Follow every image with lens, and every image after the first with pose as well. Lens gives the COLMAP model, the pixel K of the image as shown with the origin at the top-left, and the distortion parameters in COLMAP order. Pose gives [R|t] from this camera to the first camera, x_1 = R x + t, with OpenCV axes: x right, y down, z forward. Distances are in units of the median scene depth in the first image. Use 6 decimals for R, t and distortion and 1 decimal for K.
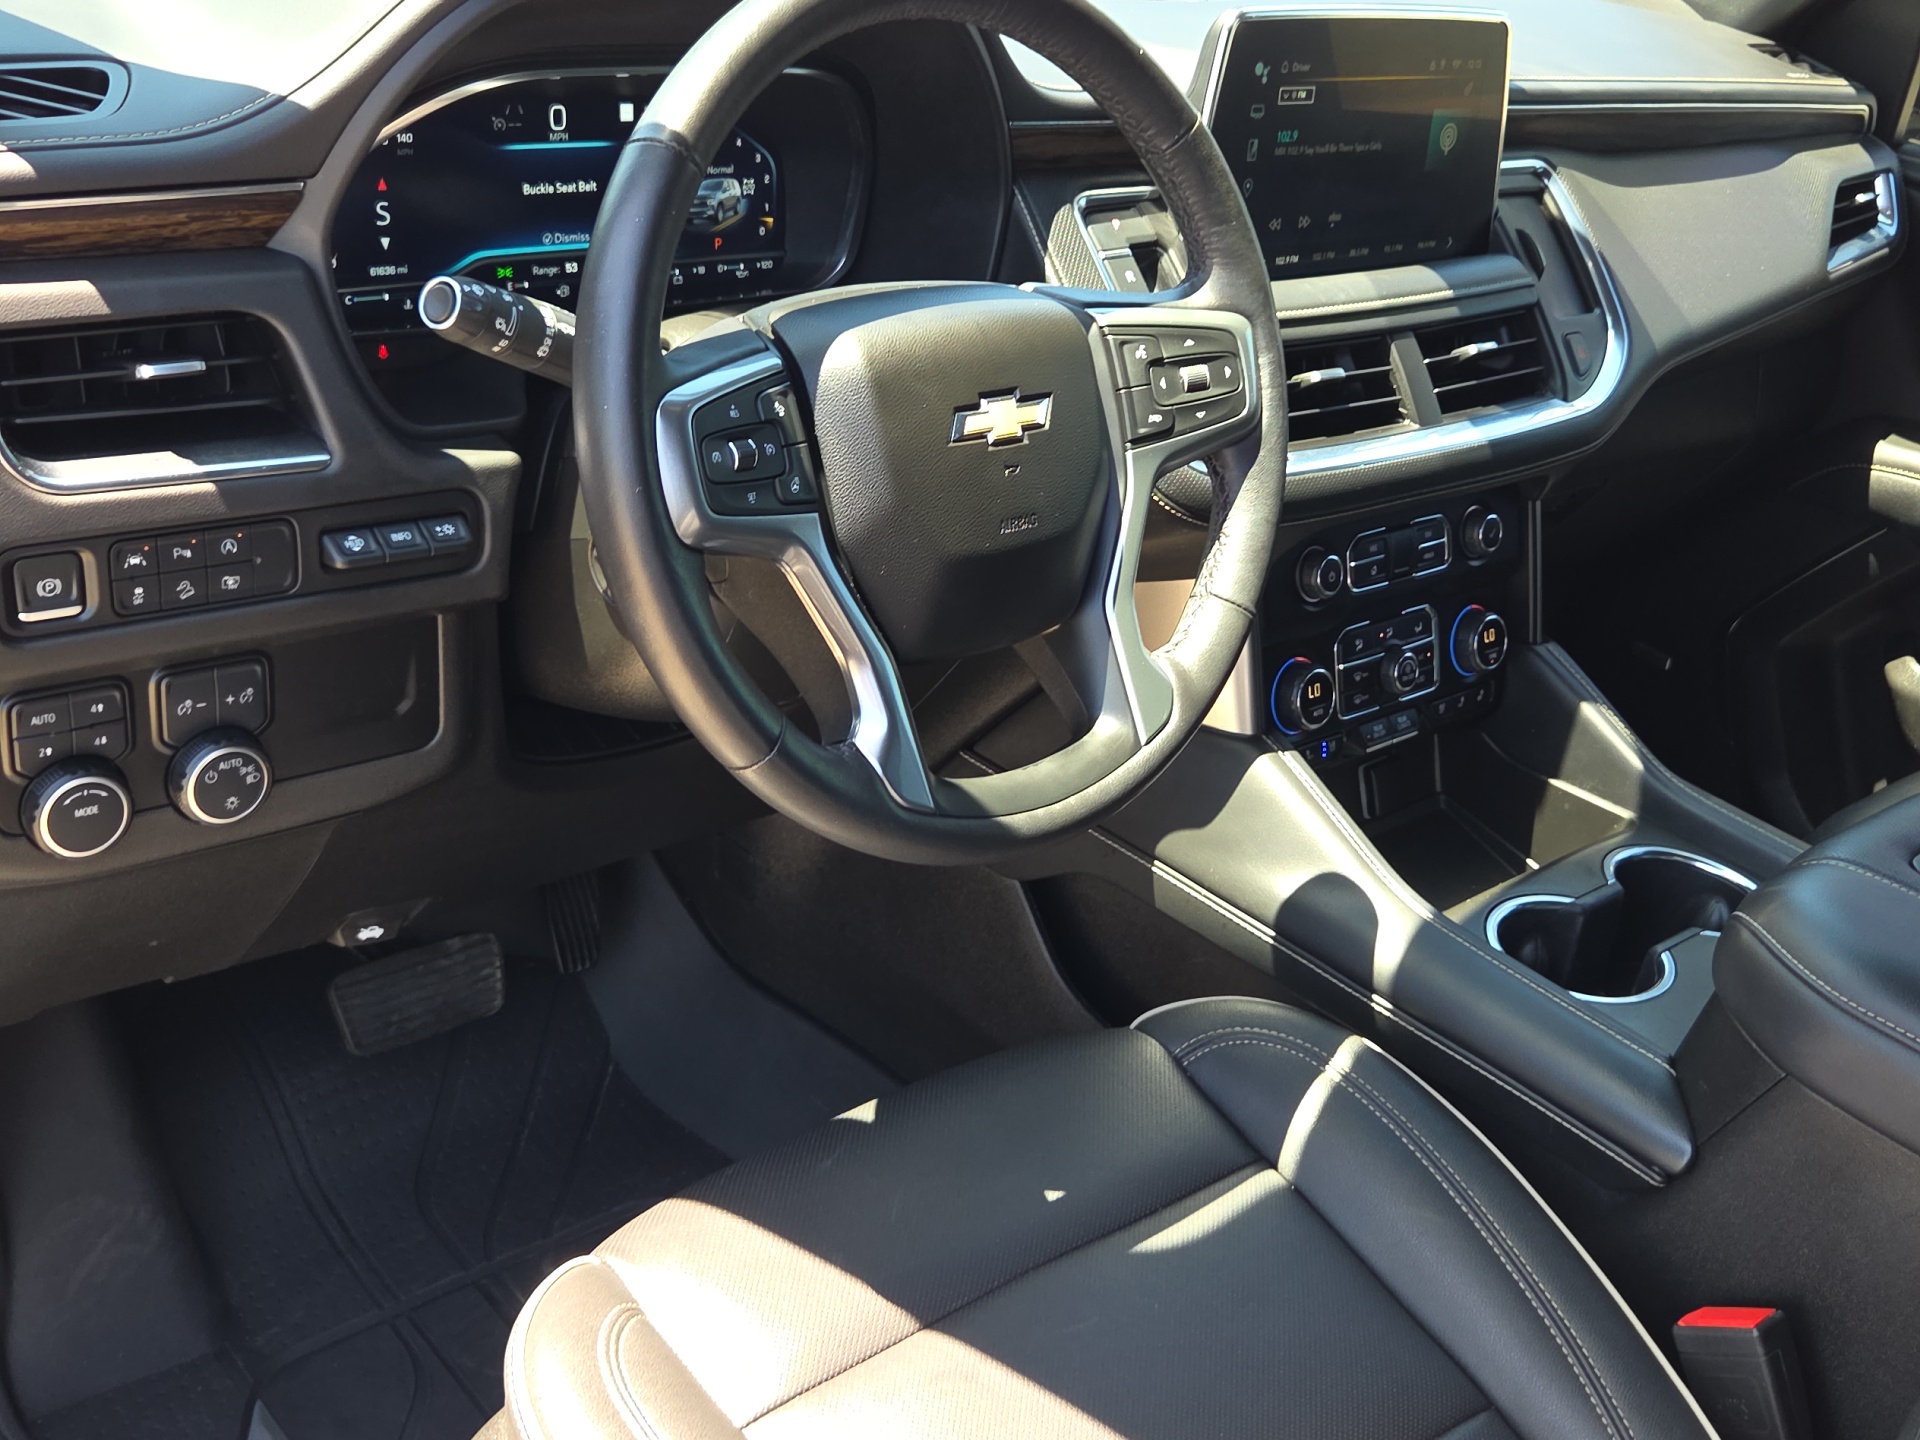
lens RADIAL K [[2134.2, 0, 980.3], [0, 2134.2, 687.0], [0, 0, 1]] dist [0.002249, 0.000000]
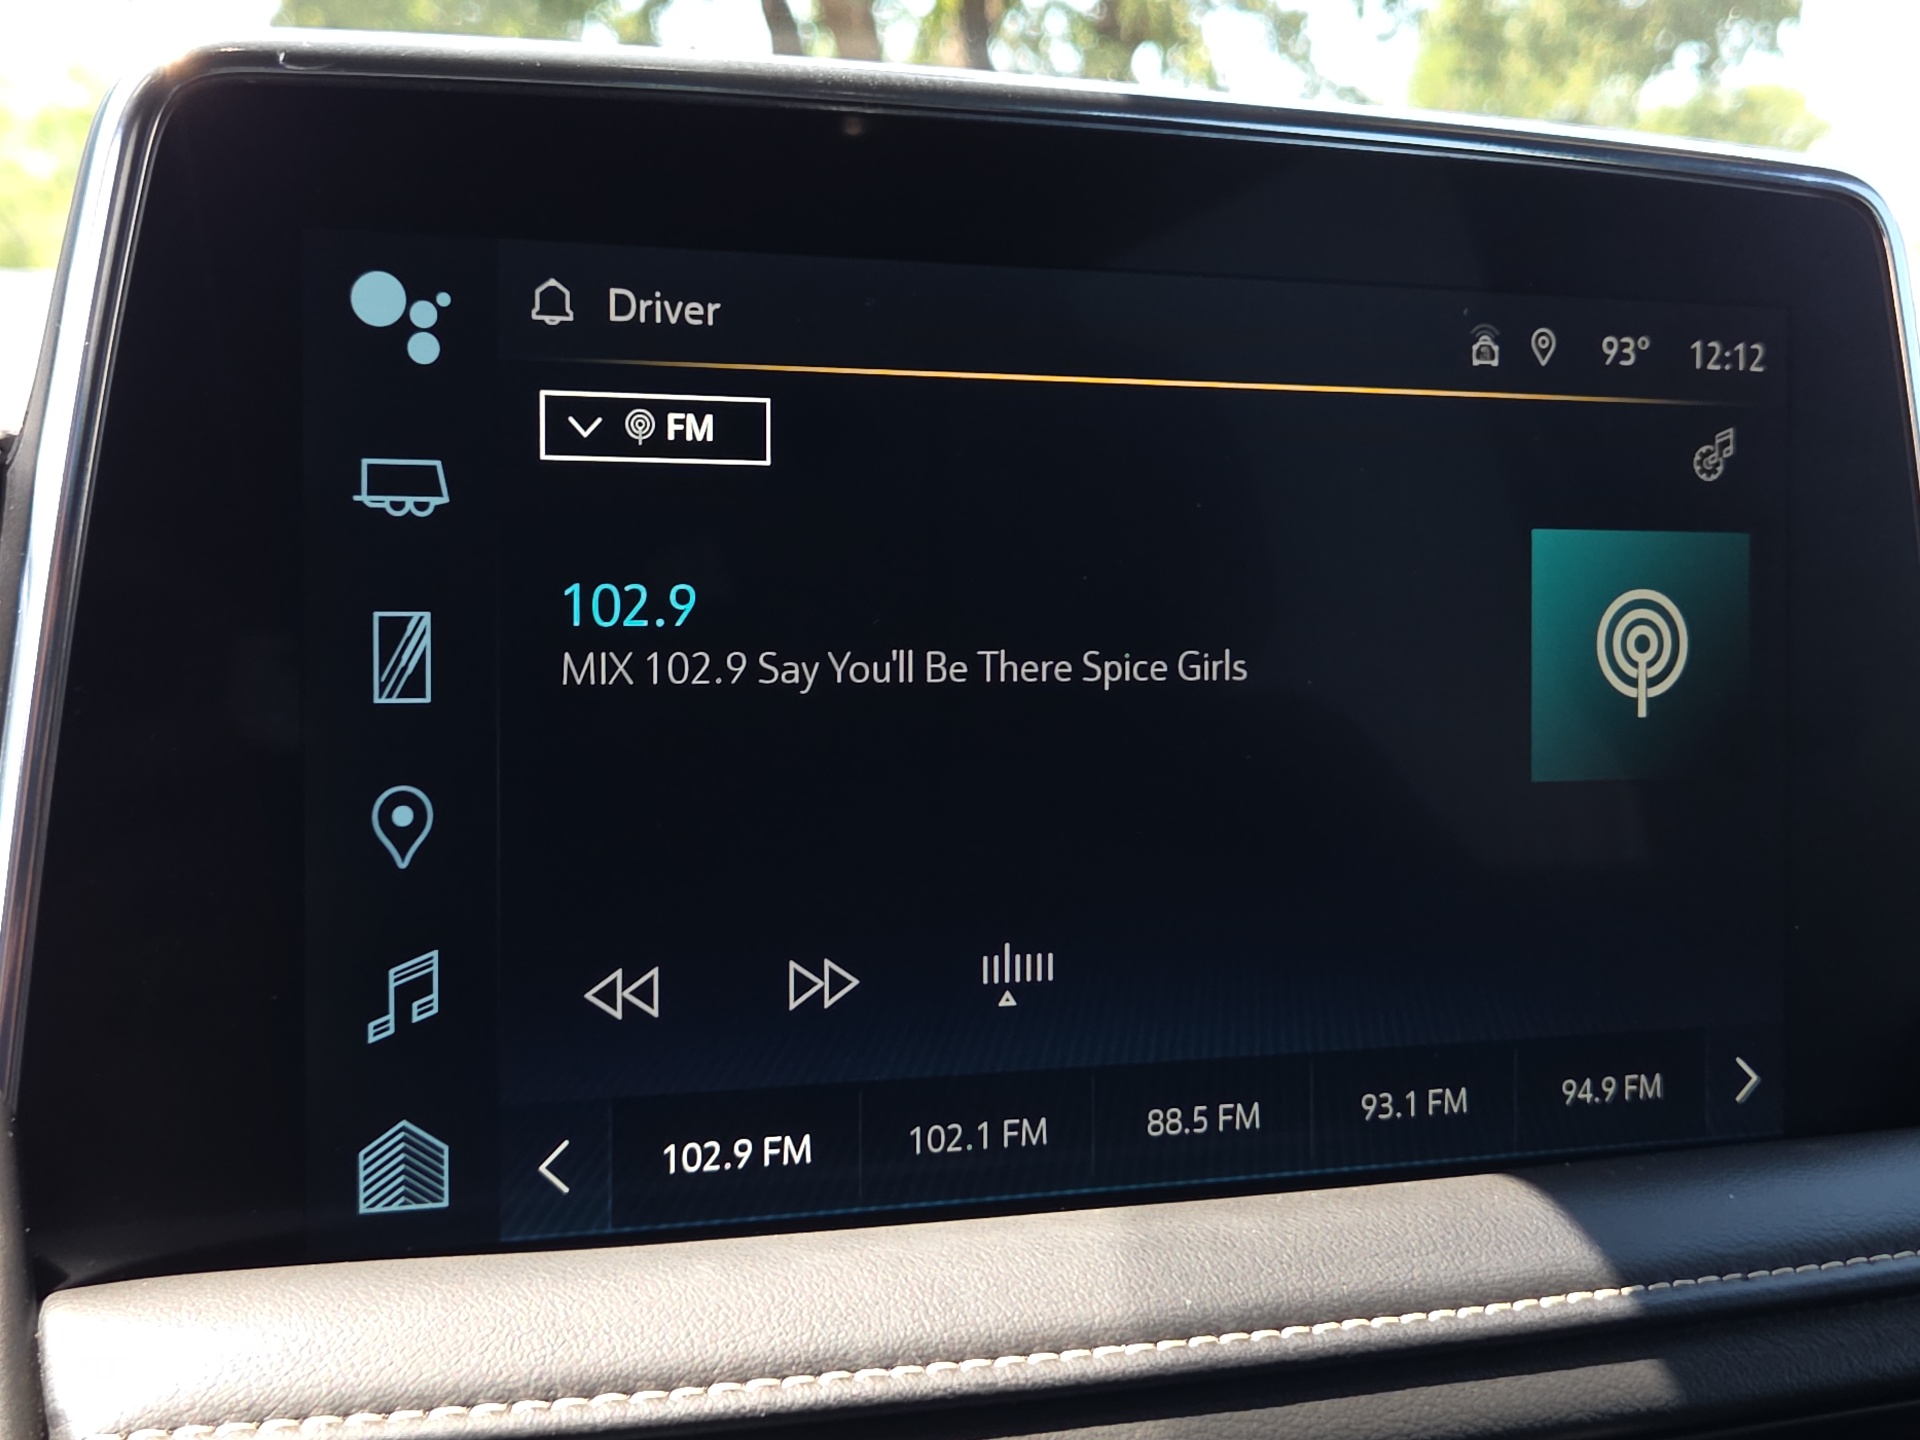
lens RADIAL K [[2922.4, 0, 980.8], [0, 2922.4, 682.5], [0, 0, 1]] dist [0.009848, 0.000000]
pose [[0.941055, -0.075492, -0.329722, 0.309903], [-0.053358, 0.929442, -0.365090, -0.155218], [0.334019, 0.361163, 0.870628, 0.828709]]
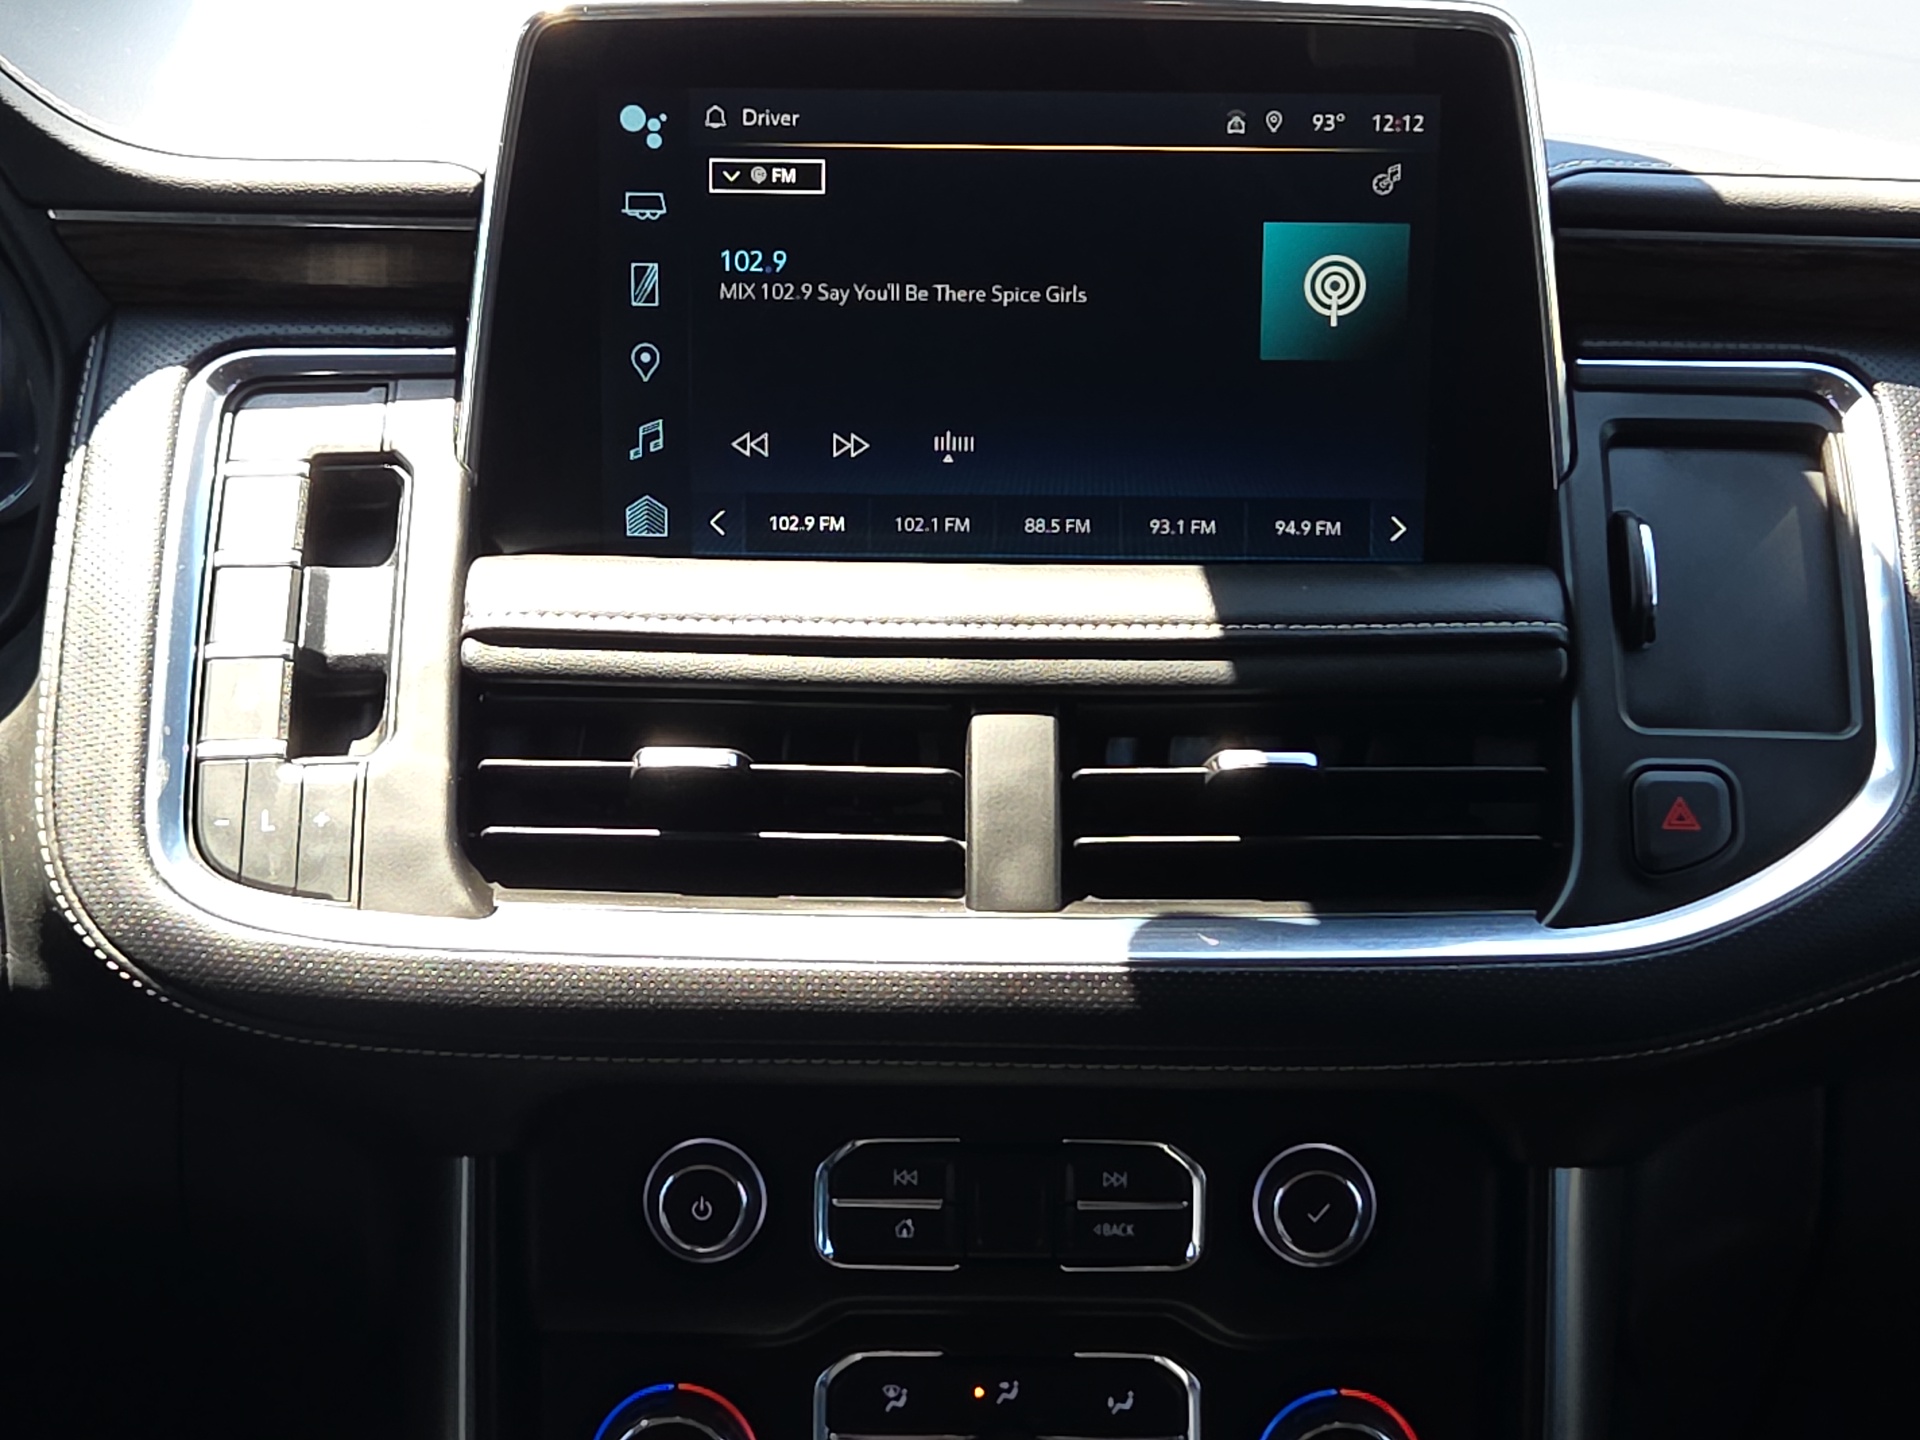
lens RADIAL K [[3769.6, 0, 944.0], [0, 3769.6, 672.0], [0, 0, 1]] dist [0.048284, 0.000000]
pose [[0.732934, 0.076467, -0.675988, 0.826178], [-0.209007, 0.970916, -0.116786, -0.090107], [0.647397, 0.226883, 0.727599, 0.489469]]
